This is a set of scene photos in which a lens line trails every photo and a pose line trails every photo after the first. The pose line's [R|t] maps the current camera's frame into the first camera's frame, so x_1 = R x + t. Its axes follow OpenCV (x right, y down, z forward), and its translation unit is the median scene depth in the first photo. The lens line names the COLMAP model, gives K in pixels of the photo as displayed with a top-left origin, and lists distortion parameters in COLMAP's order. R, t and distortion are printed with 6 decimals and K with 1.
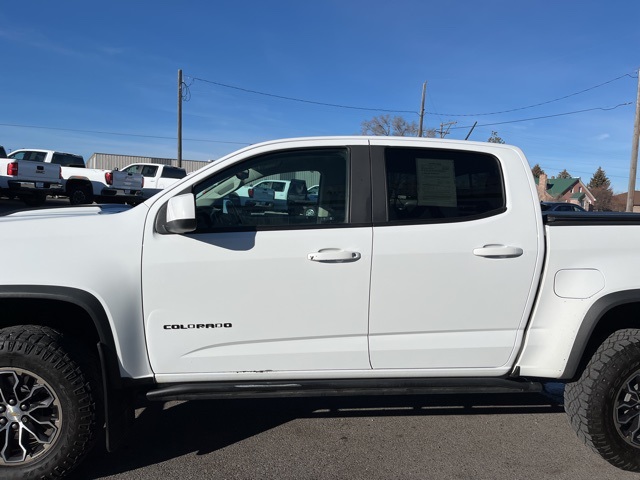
lens RADIAL K [[479.1, 0, 320.0], [0, 479.1, 240.0], [0, 0, 1]] dist [0.075312, -0.105888]
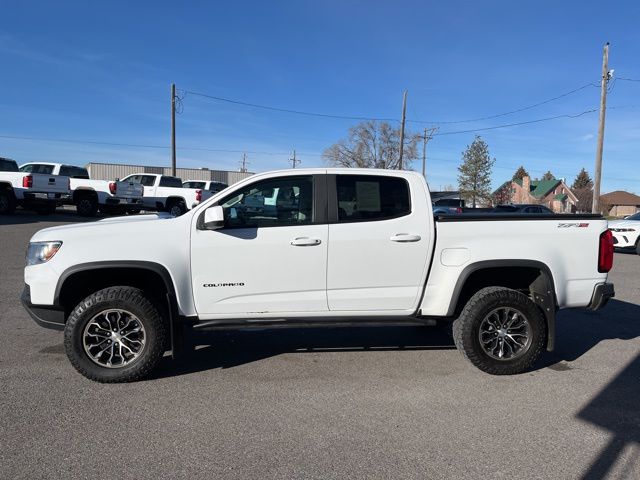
lens RADIAL K [[476.9, 0, 313.7], [0, 476.9, 239.8], [0, 0, 1]] dist [0.073127, -0.098781]
pose [[0.999842, -0.015410, 0.008885, 0.040356], [0.015493, 0.999837, -0.009266, 0.037028], [-0.008741, 0.009402, 0.999918, -0.578400]]
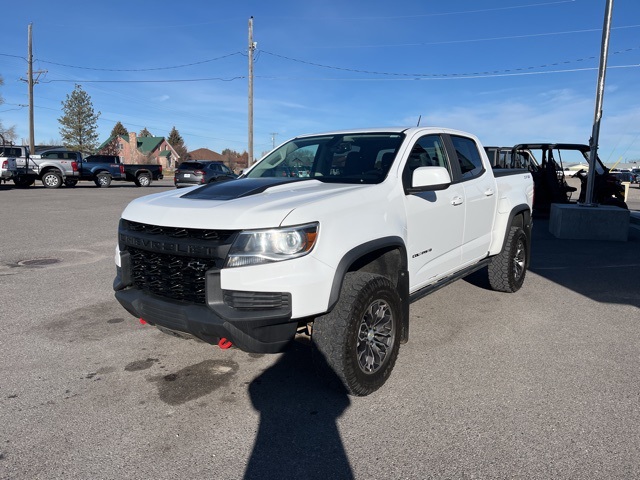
lens RADIAL K [[476.9, 0, 313.7], [0, 476.9, 239.8], [0, 0, 1]] dist [0.073127, -0.098781]
pose [[0.692062, -0.134912, 0.709118, -1.378992], [0.072751, 0.990413, 0.117428, -0.061363], [-0.718162, -0.029679, 0.695243, 0.165965]]
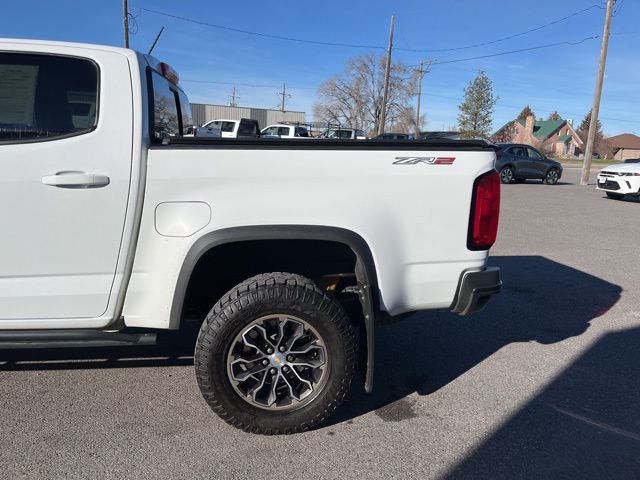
lens RADIAL K [[480.7, 0, 310.8], [0, 480.7, 237.7], [0, 0, 1]] dist [0.075136, -0.100371]
pose [[0.999990, -0.000582, 0.004503, 0.710873], [0.000087, 0.994032, 0.109090, 0.028997], [-0.004539, -0.109088, 0.994022, 0.157649]]
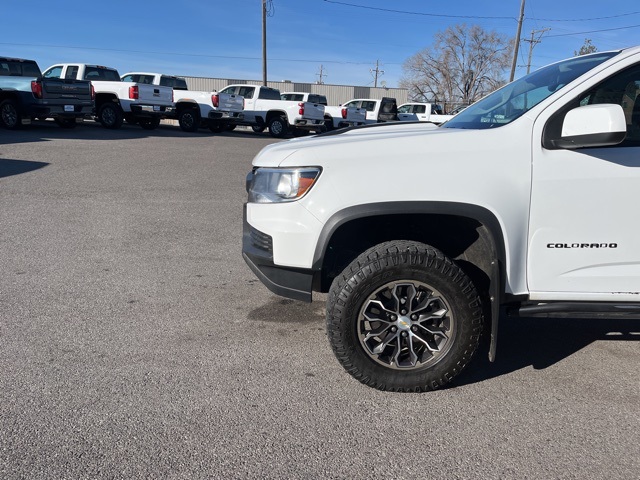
lens RADIAL K [[476.9, 0, 313.7], [0, 476.9, 239.8], [0, 0, 1]] dist [0.073127, -0.098781]
pose [[0.990631, 0.020364, -0.135041, -0.573726], [0.001246, 0.987430, 0.158049, 0.010979], [0.136563, -0.156737, 0.978153, -0.020456]]
